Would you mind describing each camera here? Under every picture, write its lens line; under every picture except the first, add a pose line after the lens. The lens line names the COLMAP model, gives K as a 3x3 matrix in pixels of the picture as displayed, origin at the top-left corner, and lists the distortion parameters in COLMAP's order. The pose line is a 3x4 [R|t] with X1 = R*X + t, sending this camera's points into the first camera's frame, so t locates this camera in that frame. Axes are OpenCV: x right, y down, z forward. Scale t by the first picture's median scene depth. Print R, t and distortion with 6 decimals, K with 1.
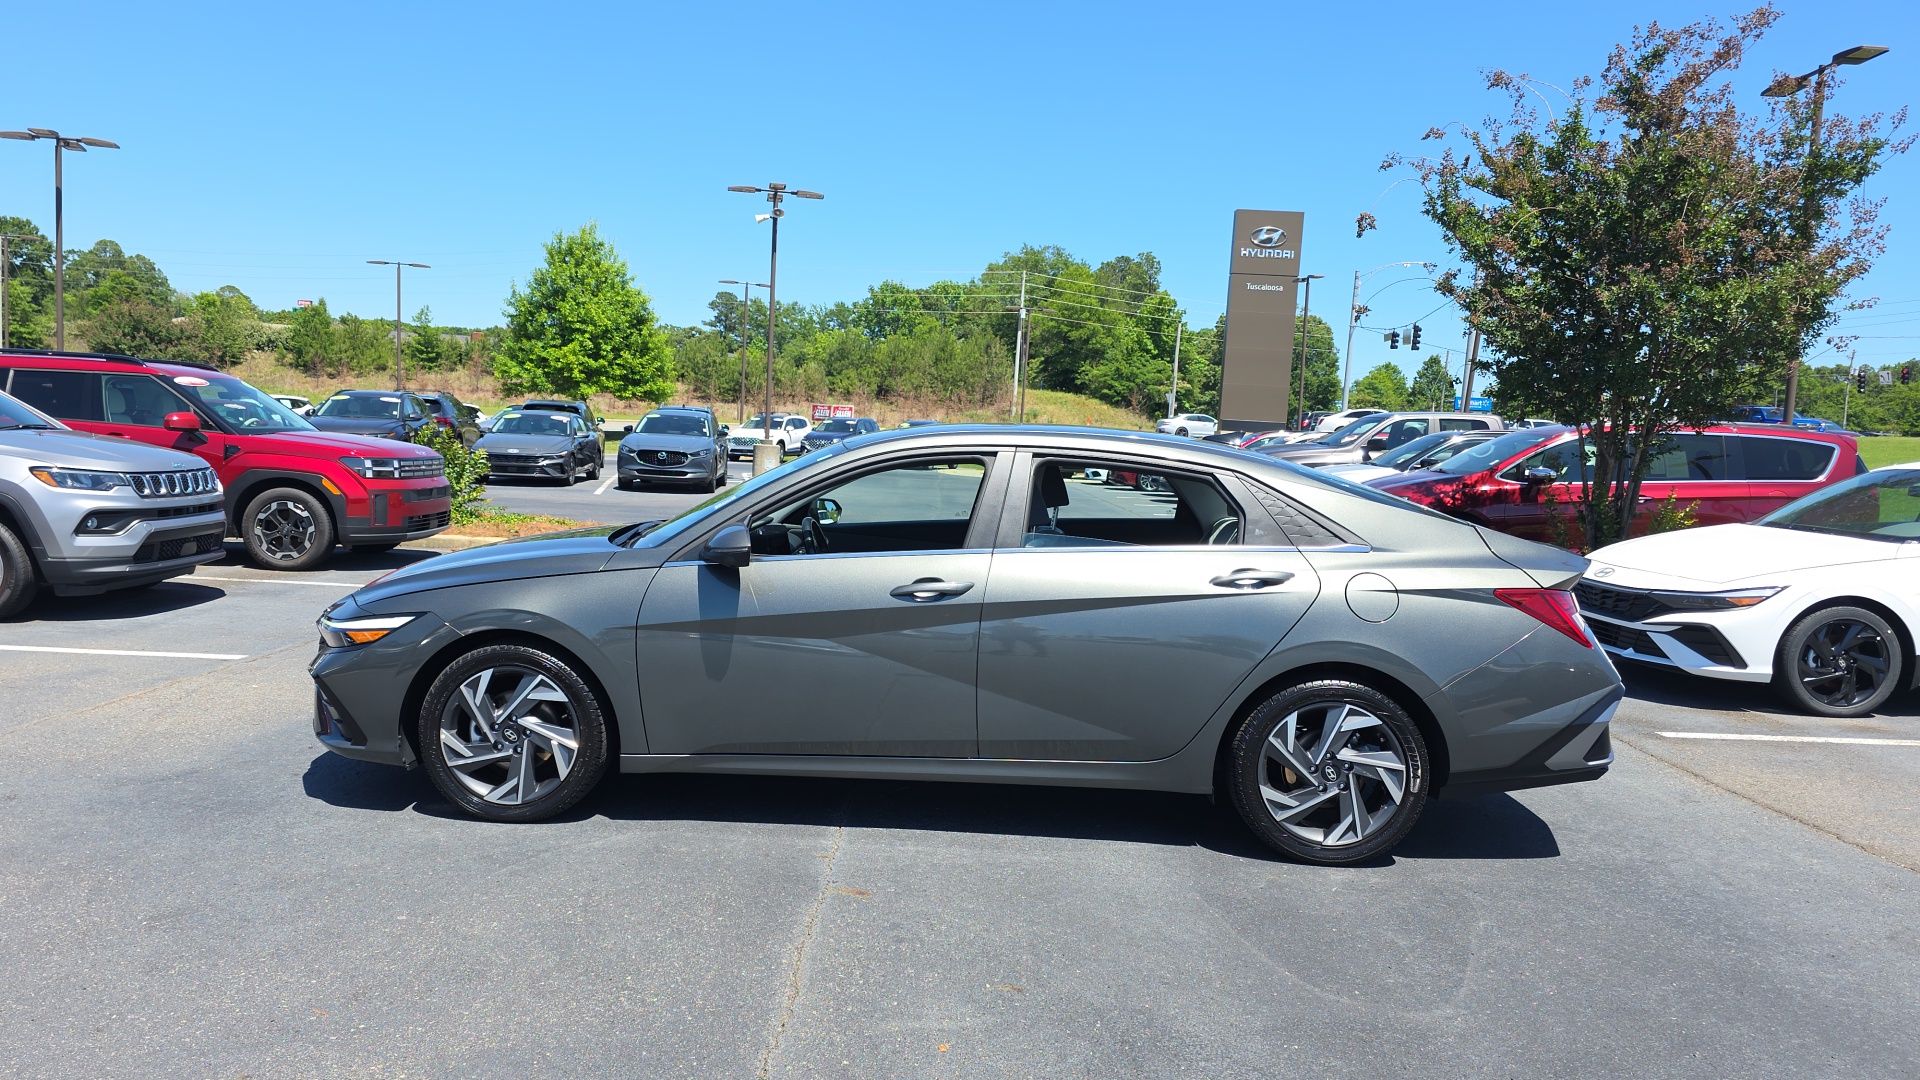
lens RADIAL K [[1294.5, 0, 950.2], [0, 1294.5, 533.6], [0, 0, 1]] dist [0.047272, -0.052938]
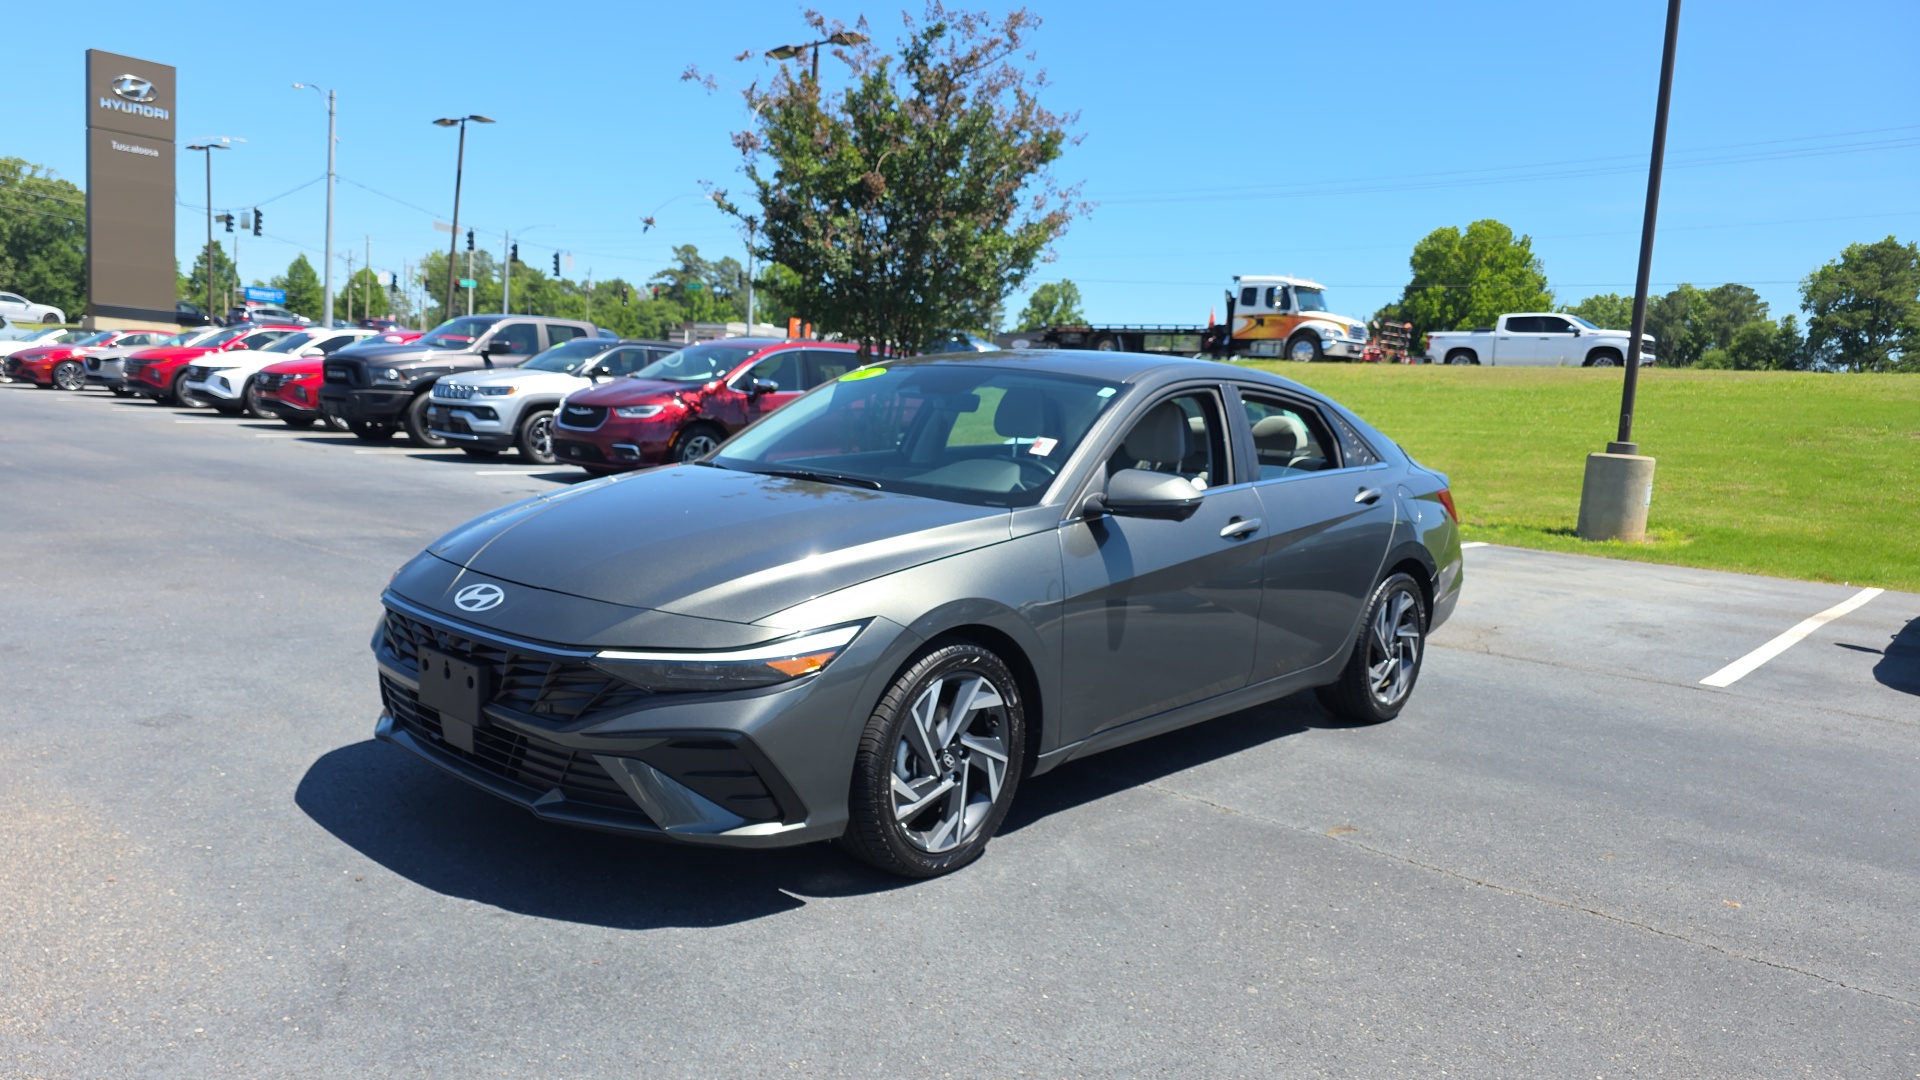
lens RADIAL K [[1272.9, 0, 983.1], [0, 1272.9, 541.8], [0, 0, 1]] dist [0.036613, -0.050281]
pose [[0.658035, -0.088385, 0.747782, -0.337218], [0.023842, 0.995035, 0.096629, -0.017493], [-0.752610, -0.045757, 0.656875, 0.193167]]
